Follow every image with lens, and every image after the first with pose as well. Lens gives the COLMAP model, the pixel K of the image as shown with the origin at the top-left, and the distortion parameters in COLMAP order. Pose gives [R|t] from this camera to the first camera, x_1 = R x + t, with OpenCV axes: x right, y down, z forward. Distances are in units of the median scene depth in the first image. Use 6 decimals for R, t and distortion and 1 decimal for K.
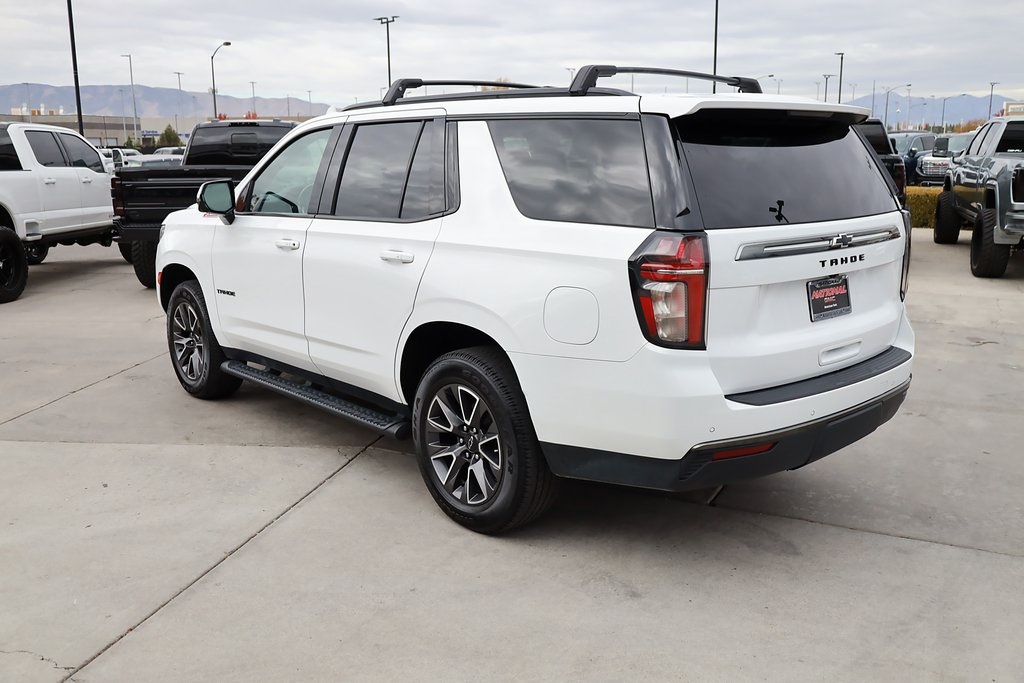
lens RADIAL K [[946.2, 0, 512.0], [0, 946.2, 341.5], [0, 0, 1]] dist [-0.003878, -0.007434]
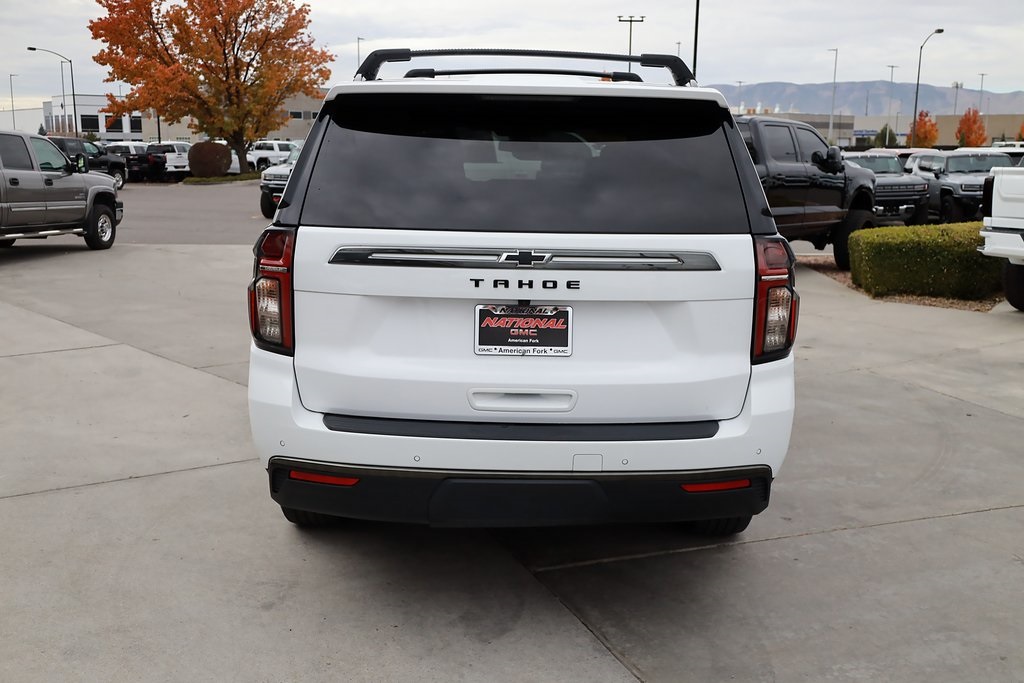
lens RADIAL K [[1008.8, 0, 512.0], [0, 1008.8, 341.5], [0, 0, 1]] dist [0.091737, -0.011259]
pose [[0.746750, 0.148097, -0.648407, 0.781026], [-0.158662, 0.986415, 0.042572, -0.063319], [0.645903, 0.071087, 0.760102, 0.313327]]
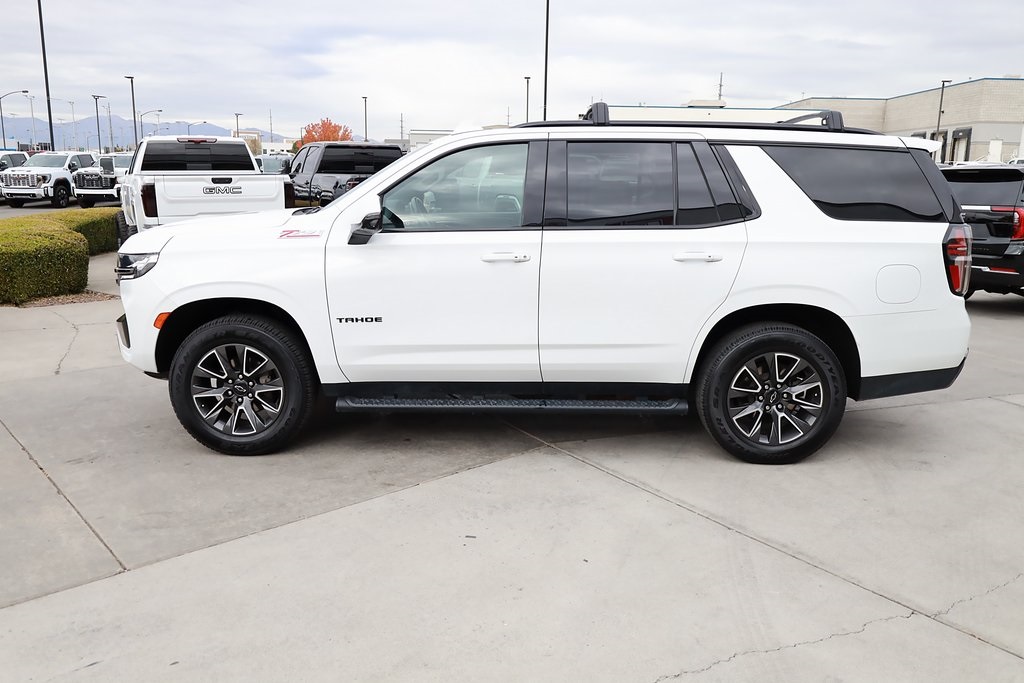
lens RADIAL K [[895.9, 0, 512.0], [0, 895.9, 341.5], [0, 0, 1]] dist [0.001772, 0.002534]
pose [[0.644973, -0.127651, 0.753469, -1.157594], [0.133394, 0.989619, 0.053474, -0.078315], [-0.752474, 0.066019, 0.655305, 0.458406]]
